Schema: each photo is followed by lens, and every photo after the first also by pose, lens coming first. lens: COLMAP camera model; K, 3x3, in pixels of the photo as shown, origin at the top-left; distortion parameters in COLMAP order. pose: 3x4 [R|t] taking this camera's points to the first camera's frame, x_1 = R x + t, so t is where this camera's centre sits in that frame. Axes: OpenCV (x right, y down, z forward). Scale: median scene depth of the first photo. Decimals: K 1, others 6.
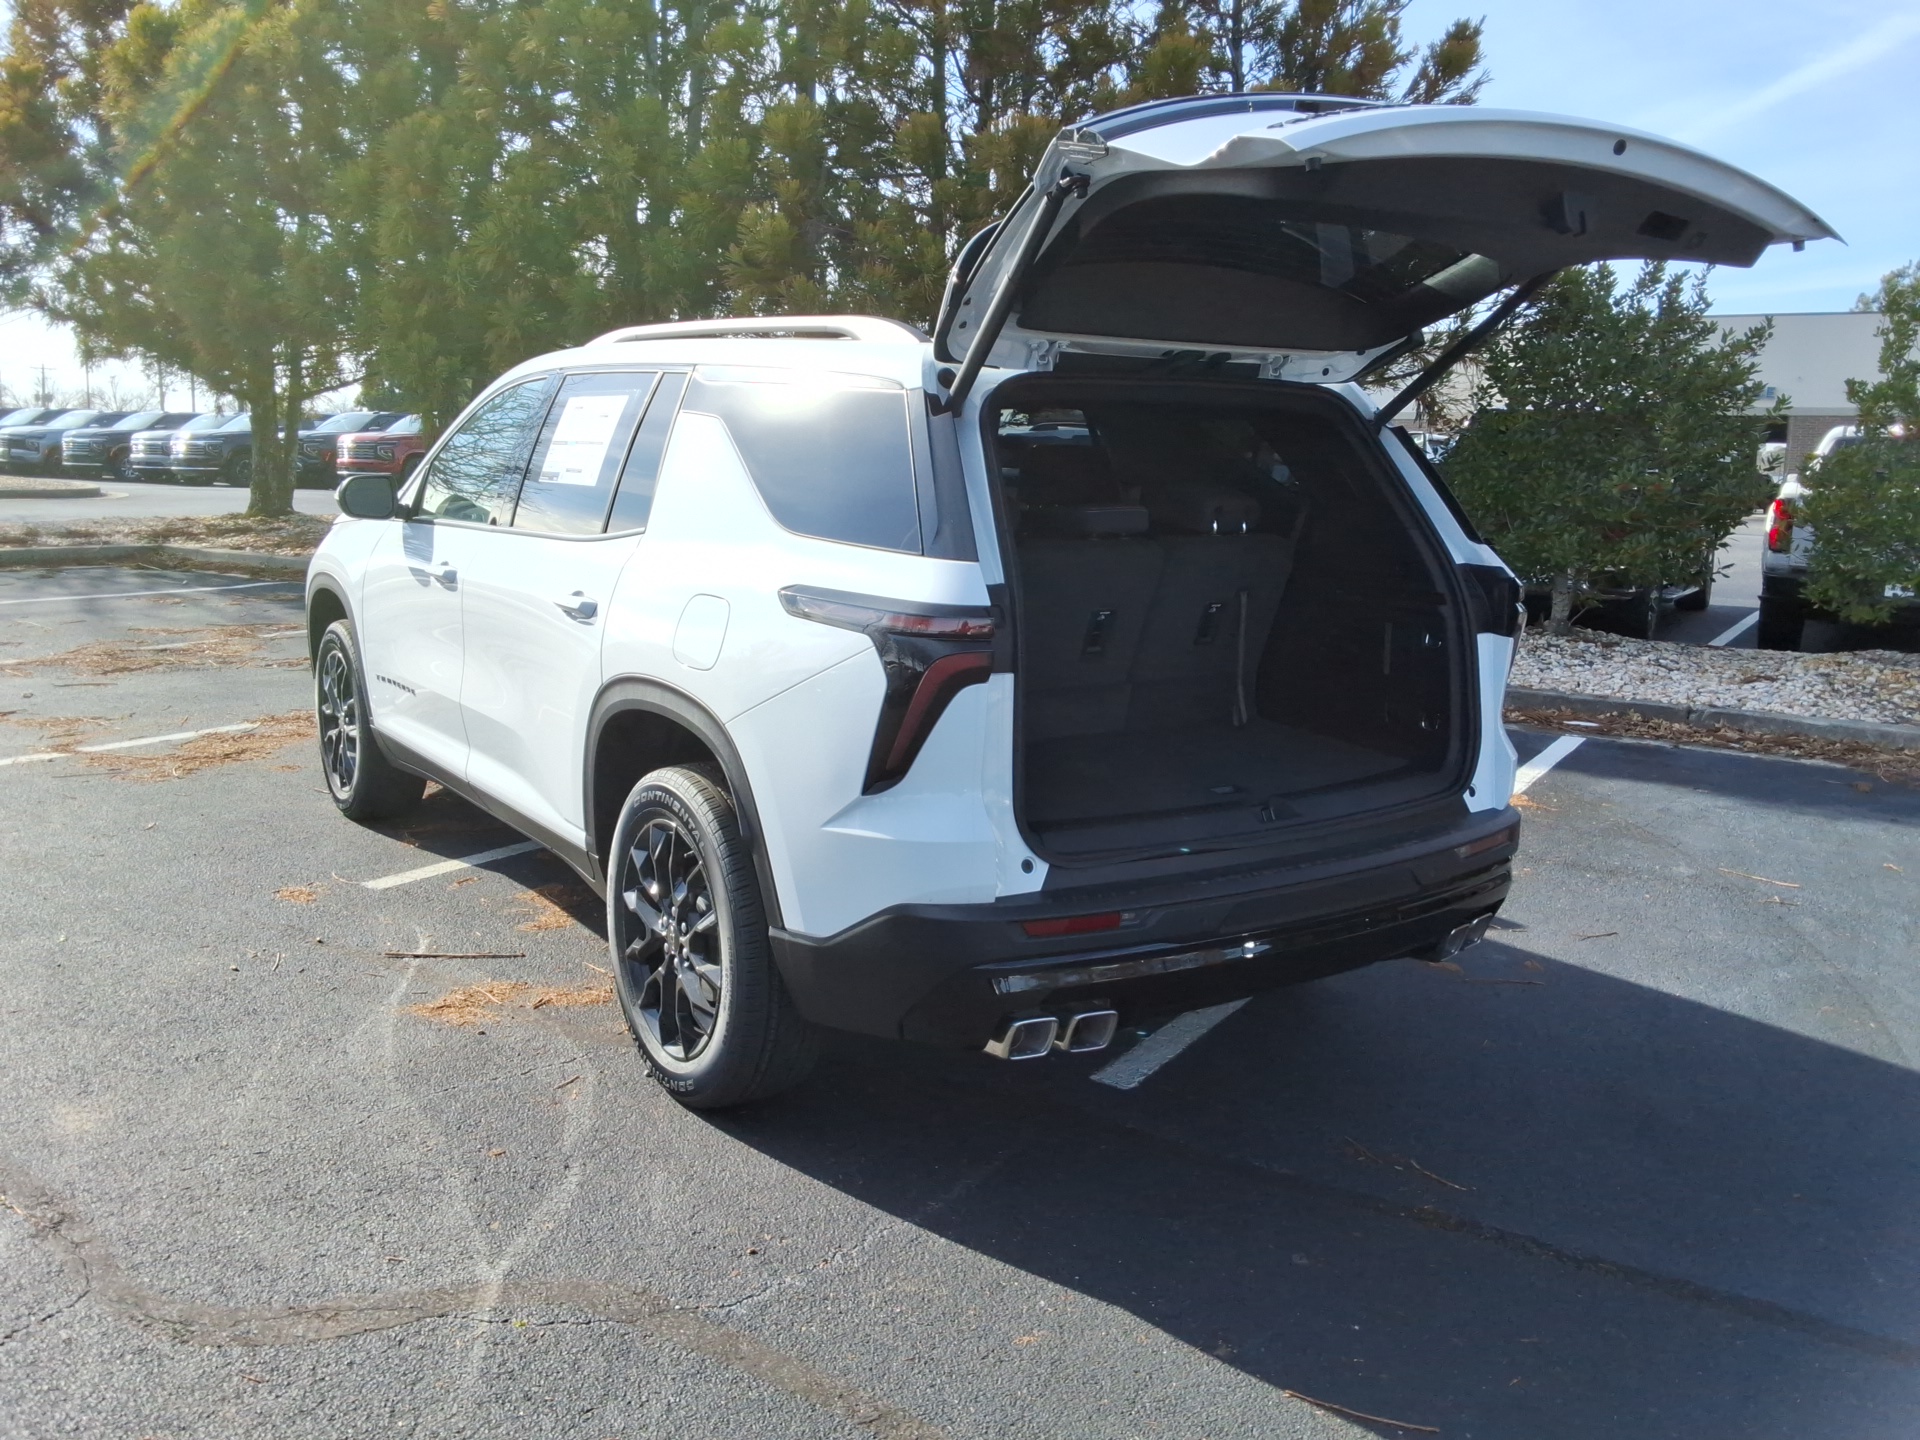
lens RADIAL K [[1540.2, 0, 969.8], [0, 1540.2, 693.5], [0, 0, 1]] dist [0.099500, -0.157394]
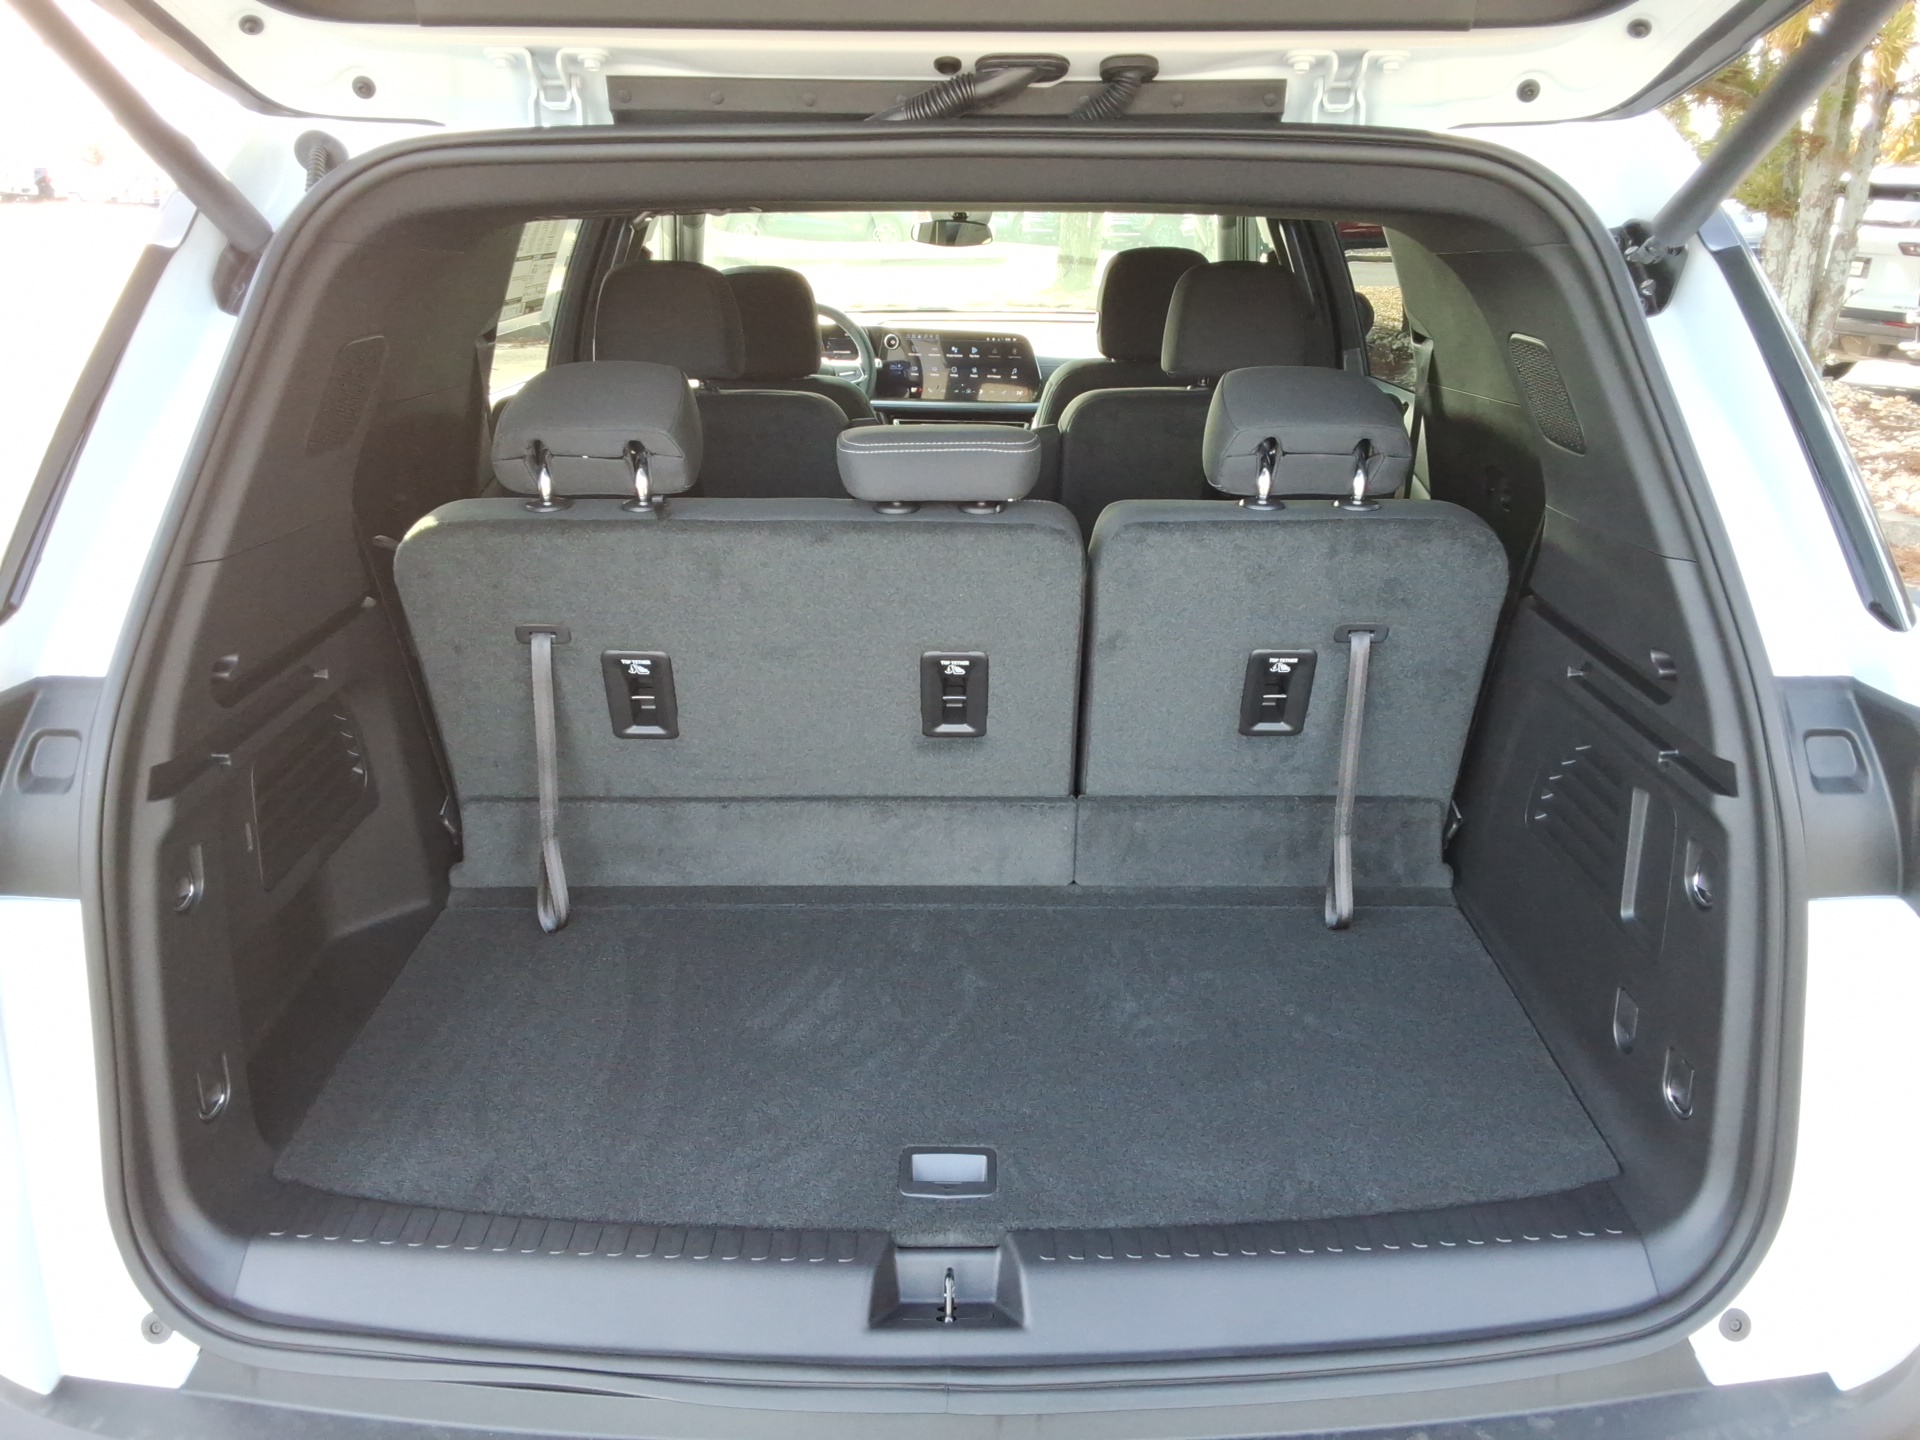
lens RADIAL K [[1540.2, 0, 968.7], [0, 1540.2, 687.6], [0, 0, 1]] dist [0.099500, -0.157394]
pose [[0.831245, 0.155806, -0.533626, 0.316176], [-0.076850, 0.982911, 0.167274, -0.113949], [0.550569, -0.098037, 0.829013, 0.573206]]
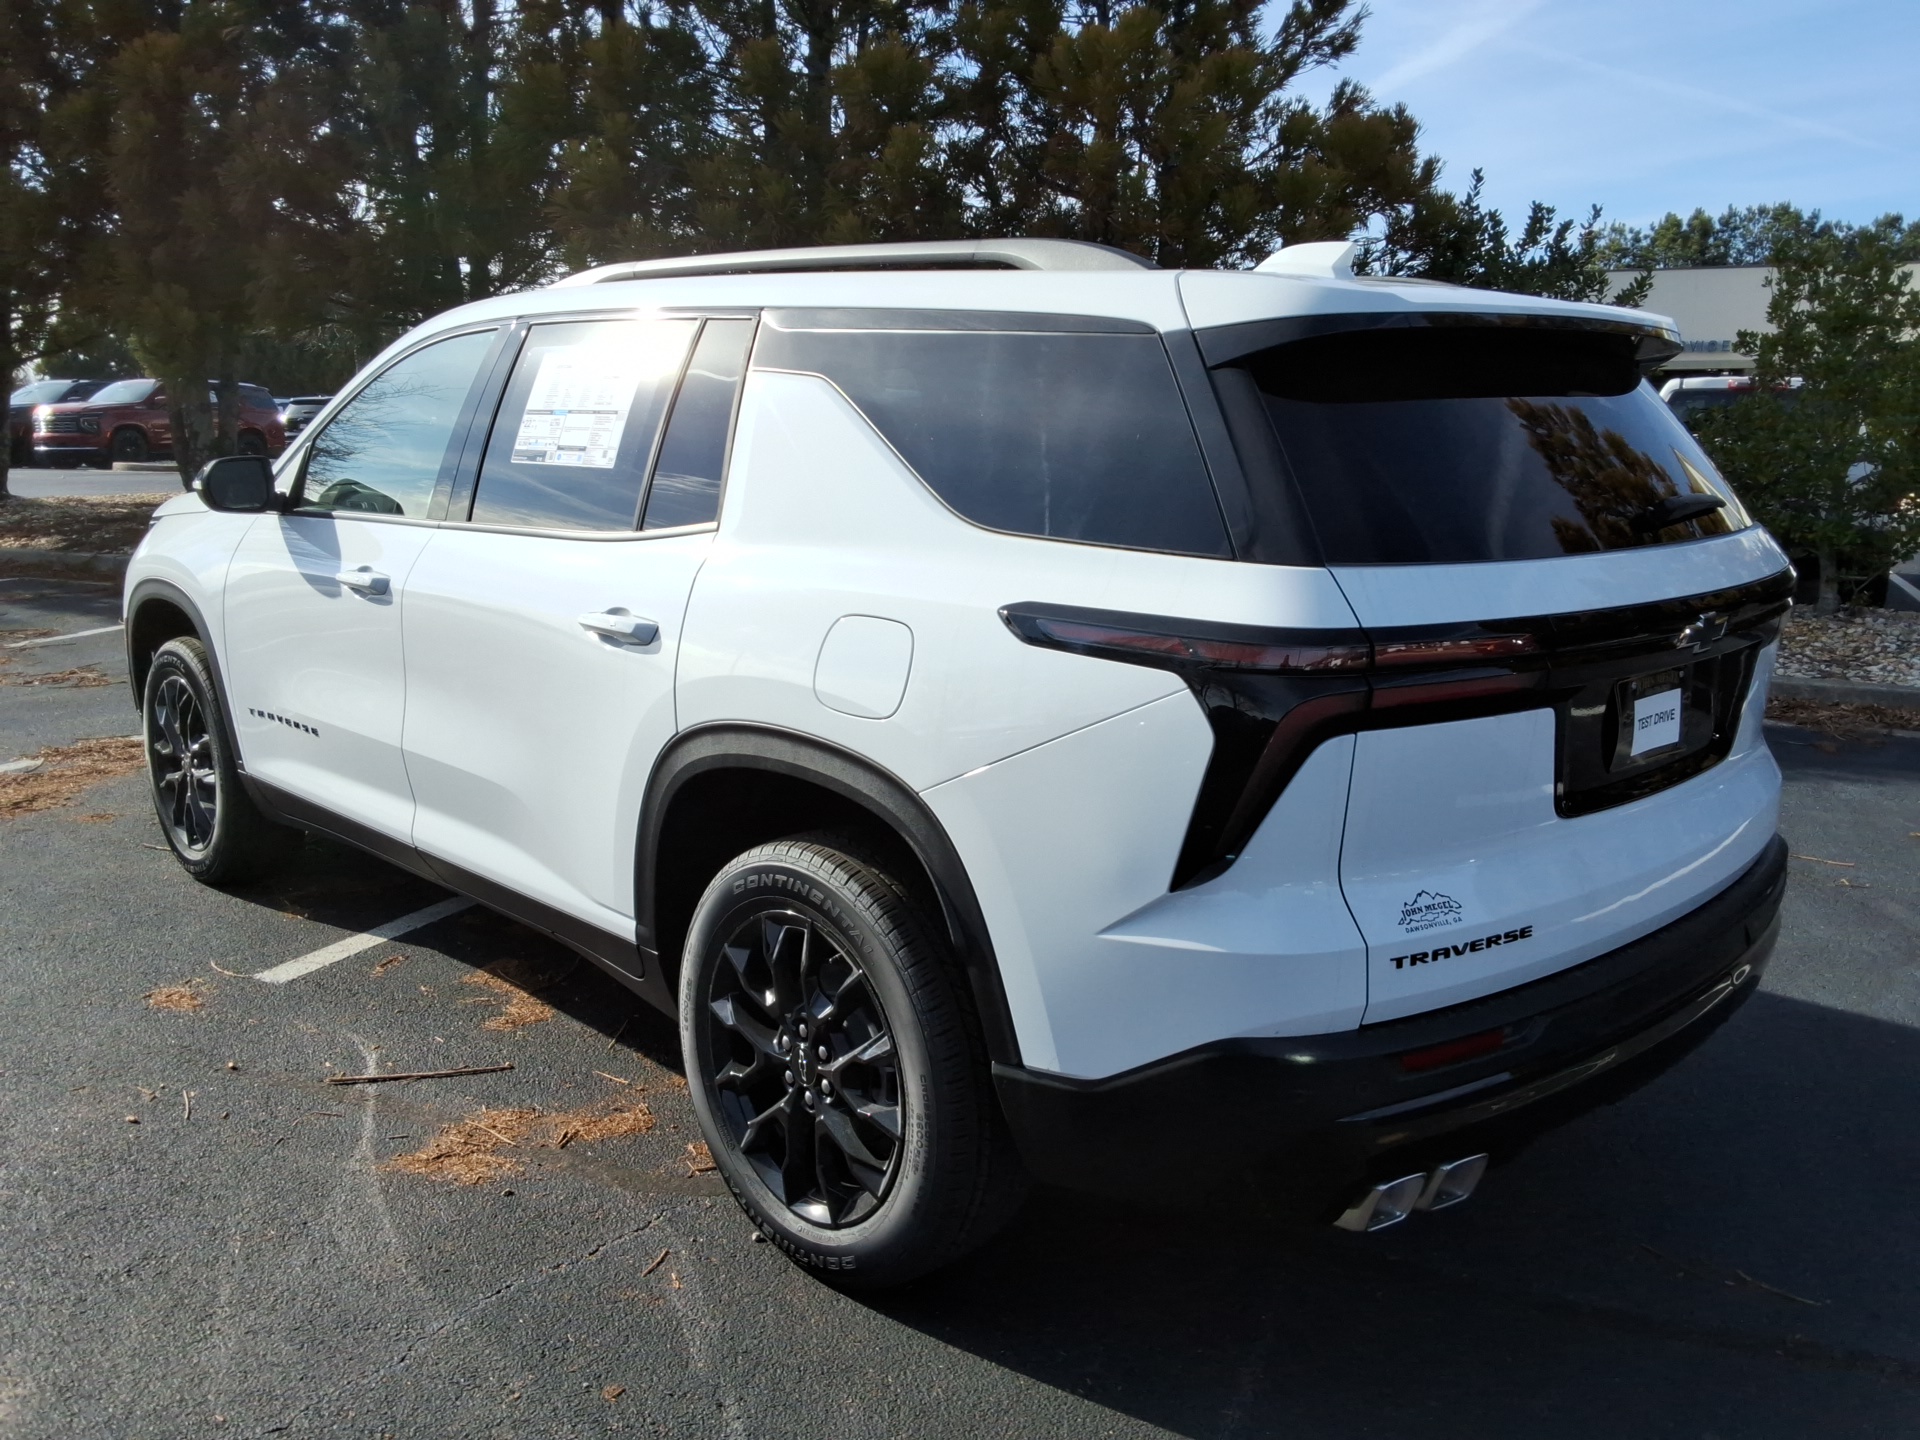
lens RADIAL K [[1540.2, 0, 966.5], [0, 1540.2, 700.9], [0, 0, 1]] dist [0.099500, -0.157394]
pose [[0.986813, -0.042809, 0.156100, -0.198367], [0.038376, 0.998773, 0.031307, -0.036534], [-0.157249, -0.024904, 0.987245, 0.215779]]
